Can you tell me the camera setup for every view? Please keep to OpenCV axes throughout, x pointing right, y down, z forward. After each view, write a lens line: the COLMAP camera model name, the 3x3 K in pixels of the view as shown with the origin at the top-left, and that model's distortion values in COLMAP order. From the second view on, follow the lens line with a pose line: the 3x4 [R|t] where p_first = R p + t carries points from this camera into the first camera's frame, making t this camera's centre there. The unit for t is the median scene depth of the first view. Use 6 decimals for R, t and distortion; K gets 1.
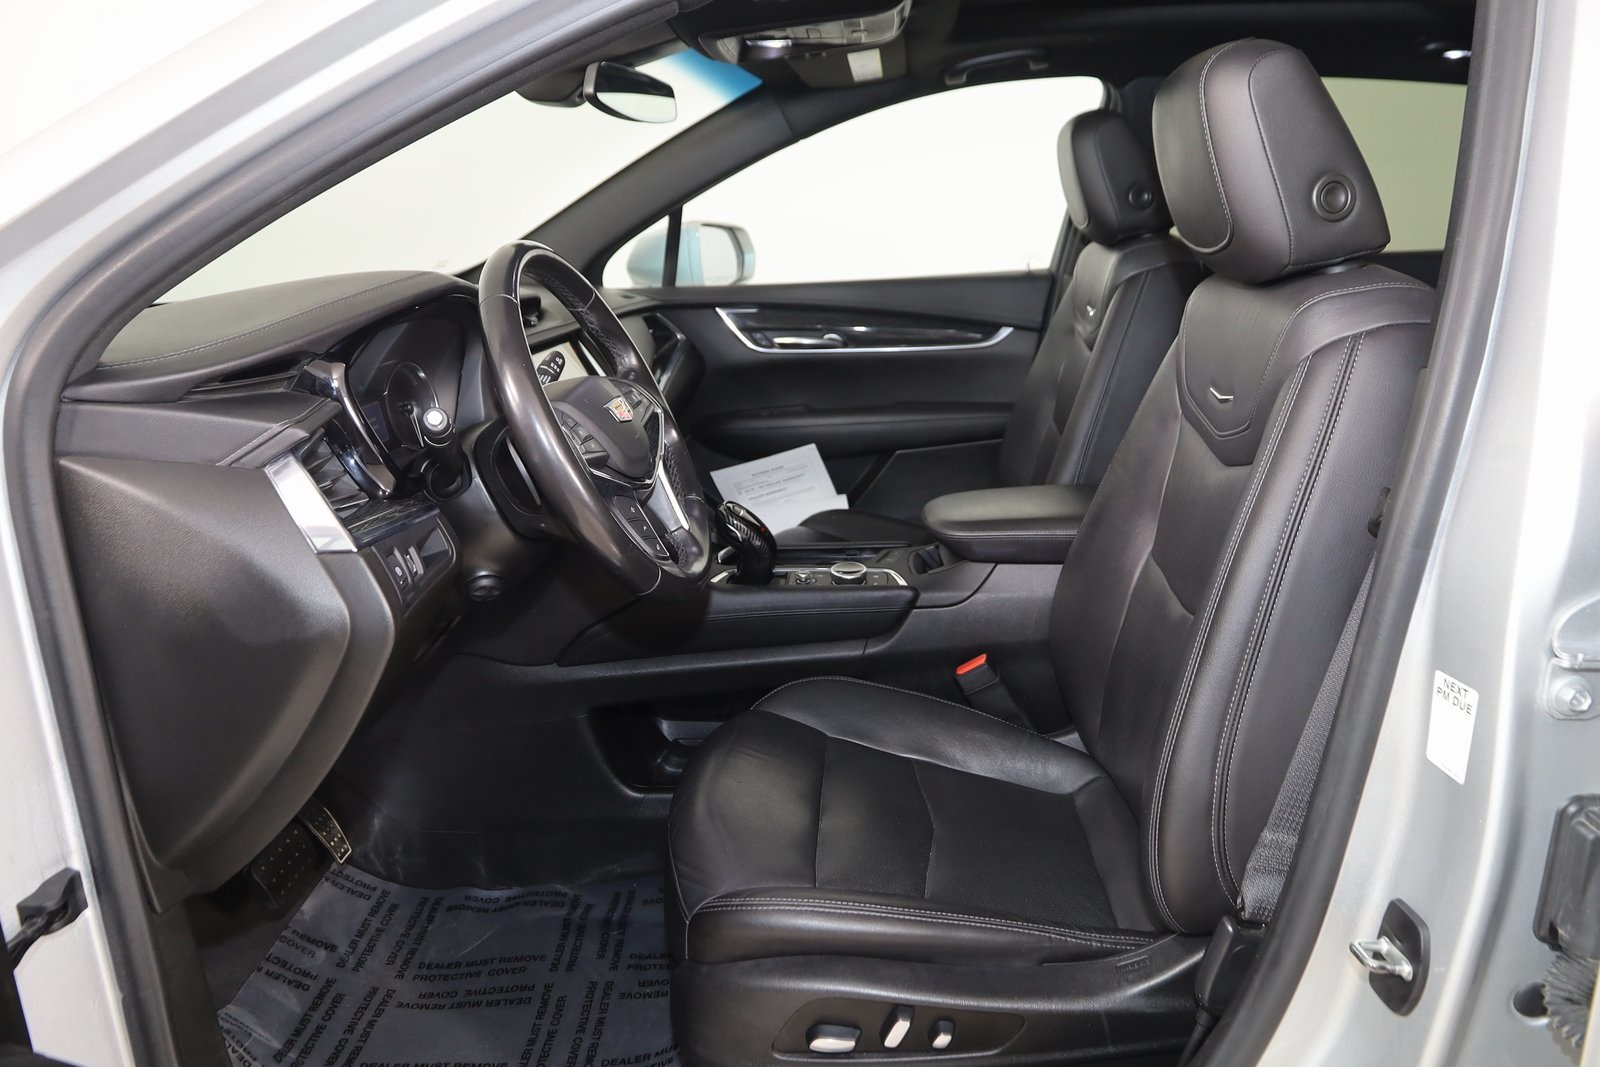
lens RADIAL K [[1110.9, 0, 800.0], [0, 1110.9, 533.5], [0, 0, 1]] dist [-0.121925, 0.081583]
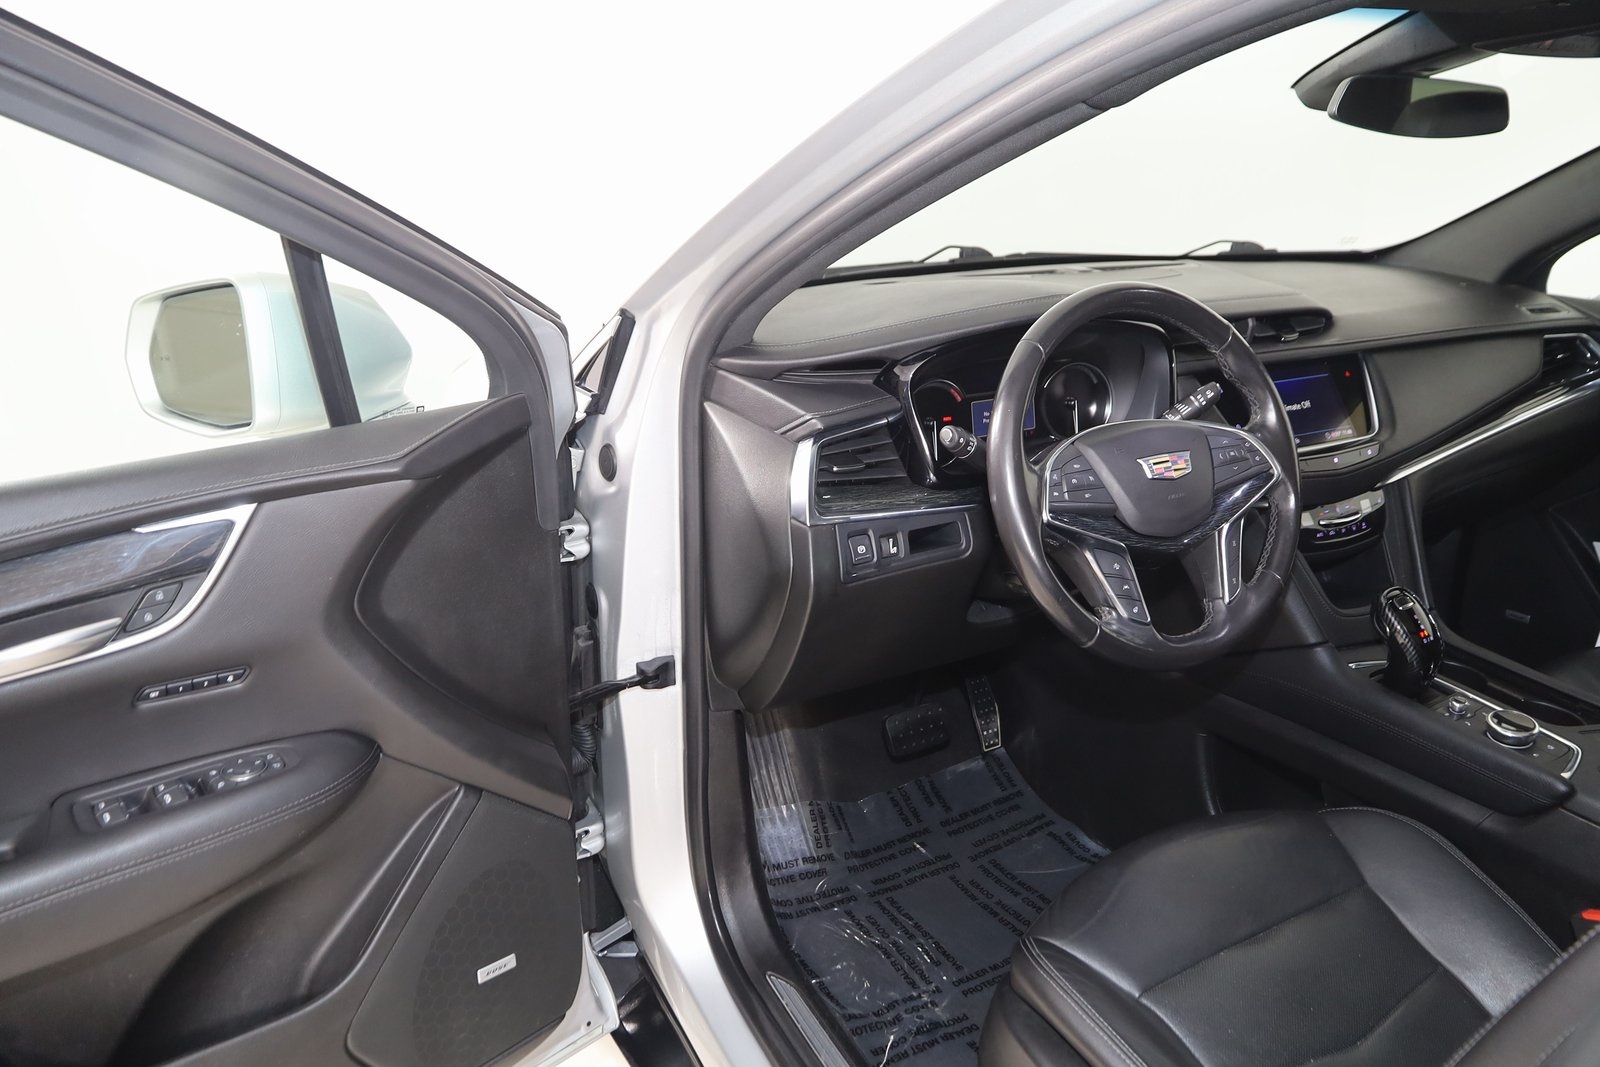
lens RADIAL K [[1110.9, 0, 800.0], [0, 1110.9, 533.5], [0, 0, 1]] dist [-0.121925, 0.081583]
pose [[0.515581, 0.330833, -0.790396, 0.349638], [-0.237194, 0.941512, 0.239361, -0.160919], [0.823356, 0.064068, 0.563897, 0.140113]]
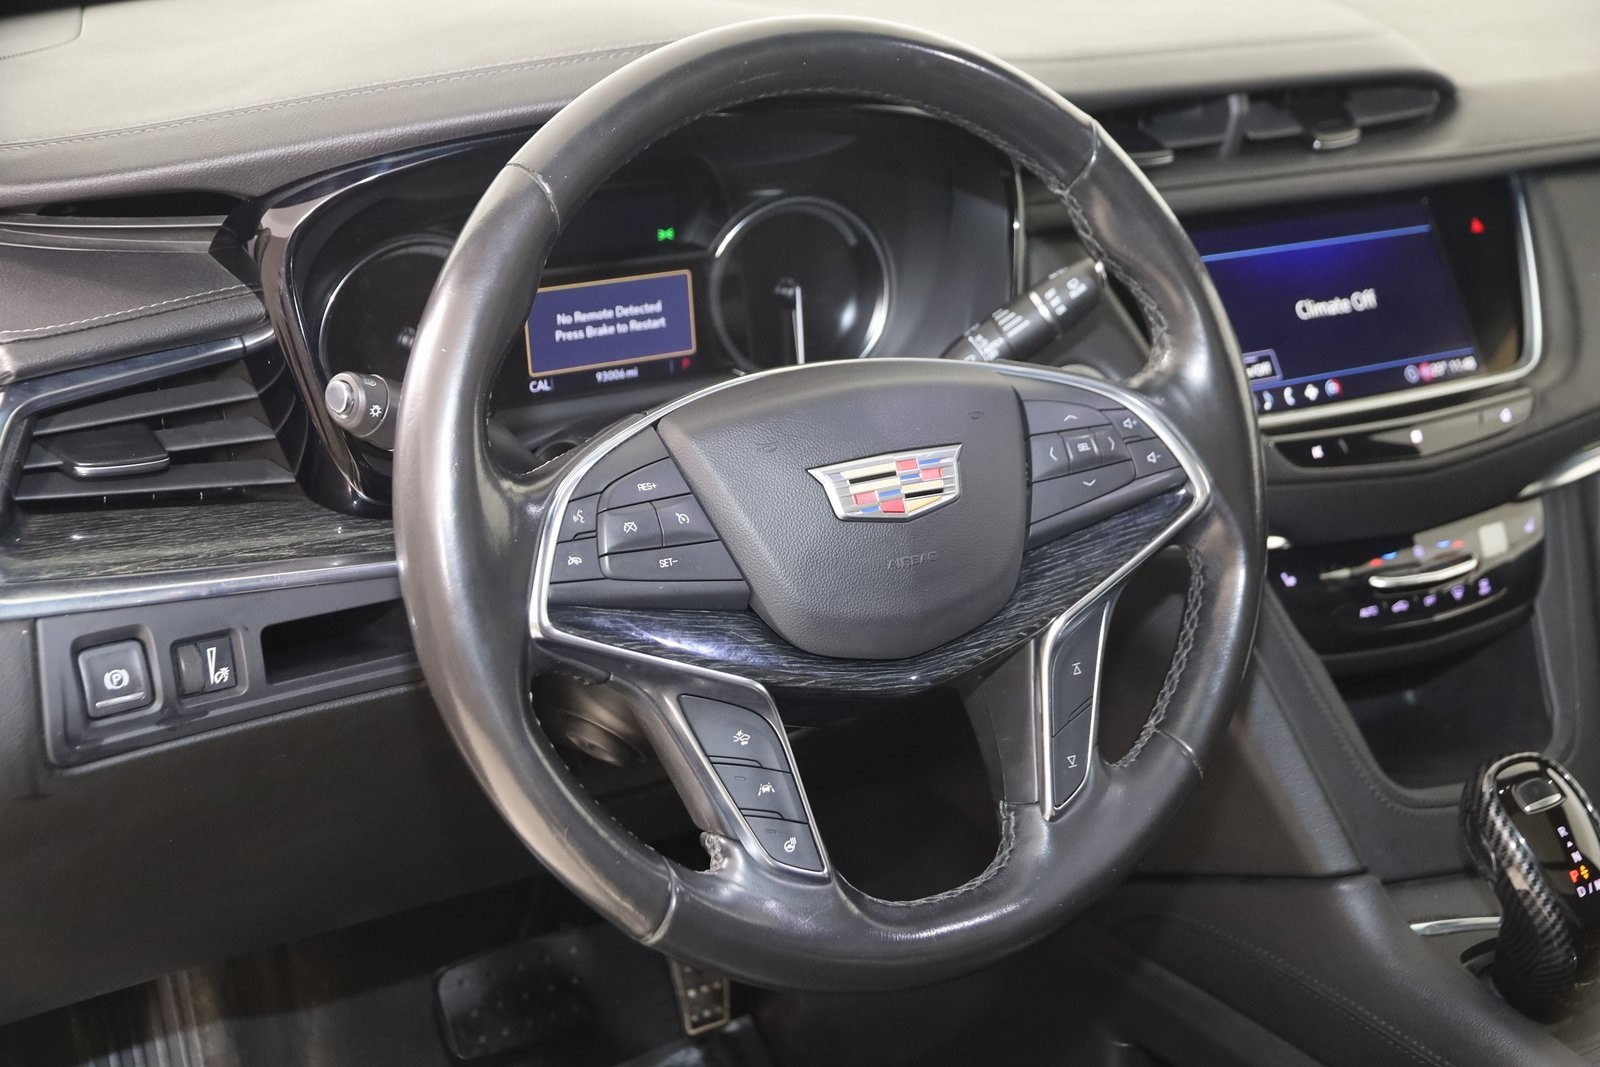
lens RADIAL K [[2114.3, 0, 800.0], [0, 2114.3, 533.5], [0, 0, 1]] dist [0.064457, 0.007955]
pose [[0.559802, 0.374249, -0.739297, 0.293450], [-0.272271, 0.925734, 0.262461, -0.217920], [0.782617, 0.054363, 0.620125, 0.384935]]
